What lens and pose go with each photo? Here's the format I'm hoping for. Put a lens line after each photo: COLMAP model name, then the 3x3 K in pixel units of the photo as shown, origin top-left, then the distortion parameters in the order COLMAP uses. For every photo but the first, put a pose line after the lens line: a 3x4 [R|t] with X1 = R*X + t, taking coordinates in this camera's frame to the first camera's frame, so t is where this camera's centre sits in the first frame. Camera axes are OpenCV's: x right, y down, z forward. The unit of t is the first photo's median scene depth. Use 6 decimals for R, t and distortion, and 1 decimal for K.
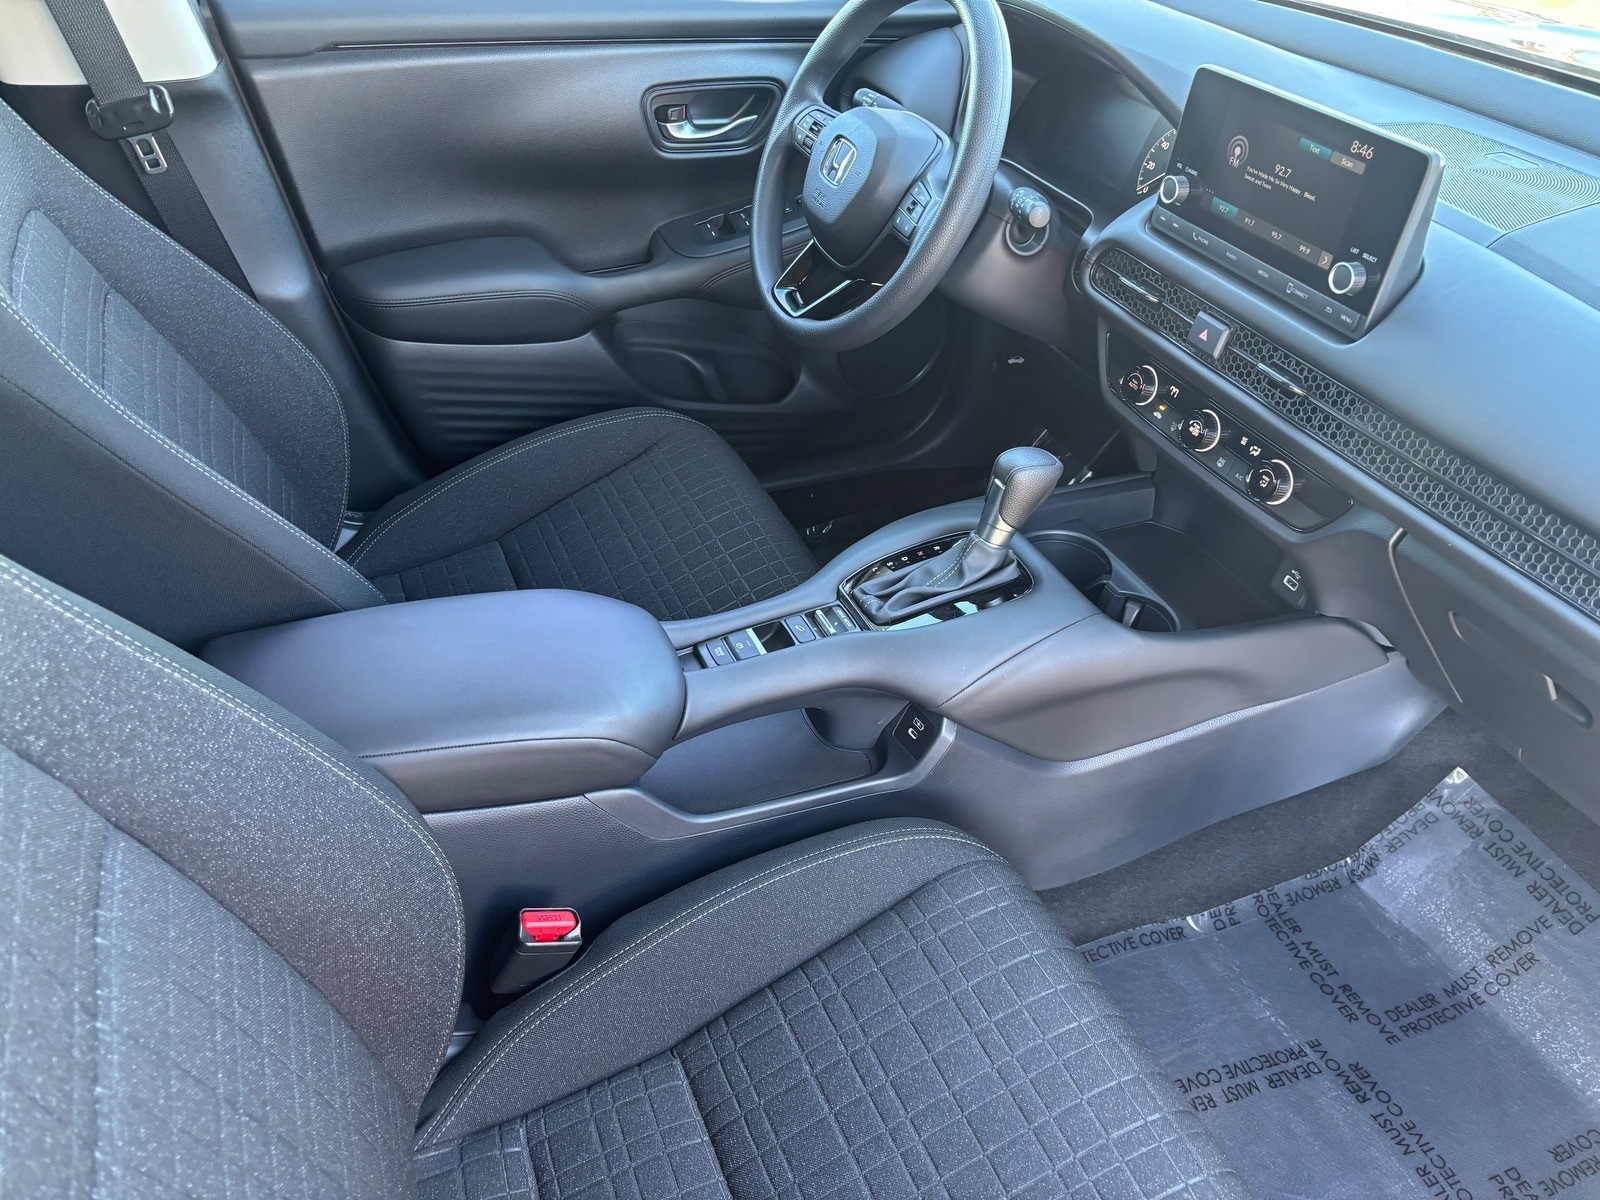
lens RADIAL K [[1262.2, 0, 788.6], [0, 1262.2, 599.2], [0, 0, 1]] dist [0.032818, -0.046216]
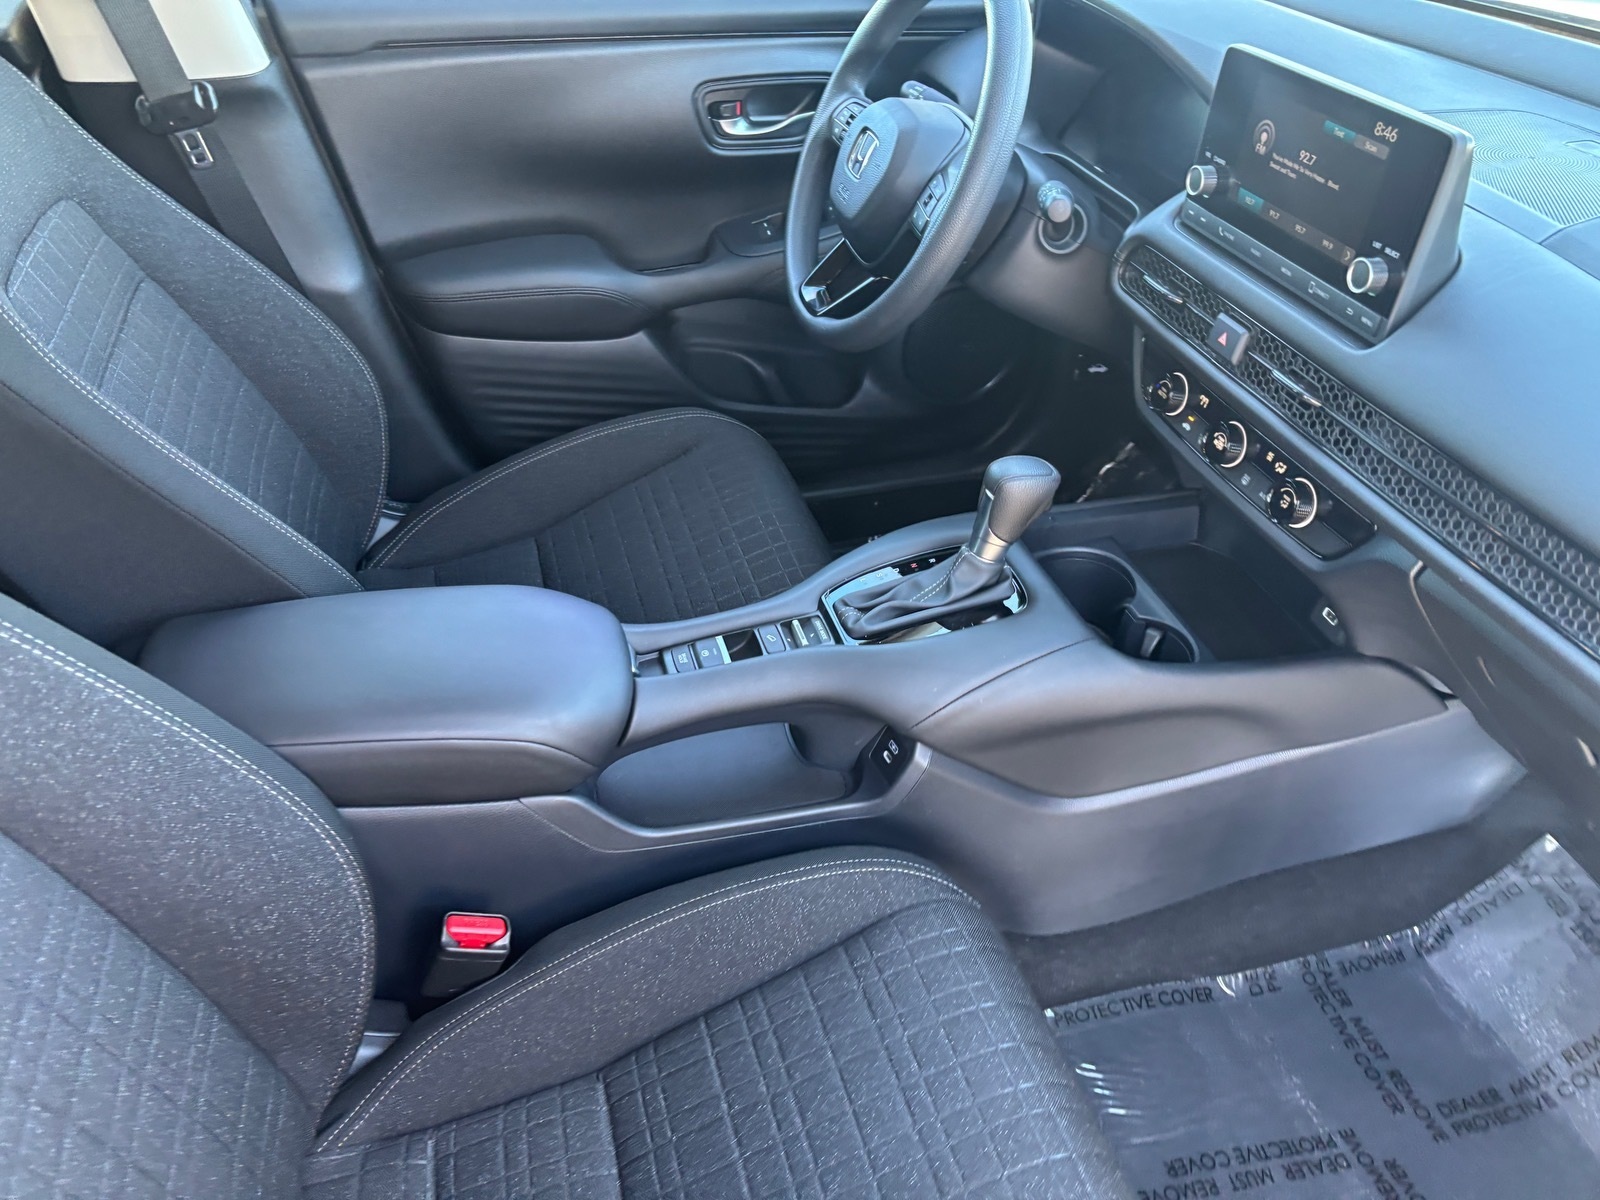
lens RADIAL K [[1262.2, 0, 773.7], [0, 1262.2, 582.6], [0, 0, 1]] dist [0.032818, -0.046216]
pose [[0.989101, 0.044557, -0.140335, 0.137825], [-0.047348, 0.998740, -0.016609, -0.003205], [0.139418, 0.023073, 0.989965, 0.056285]]
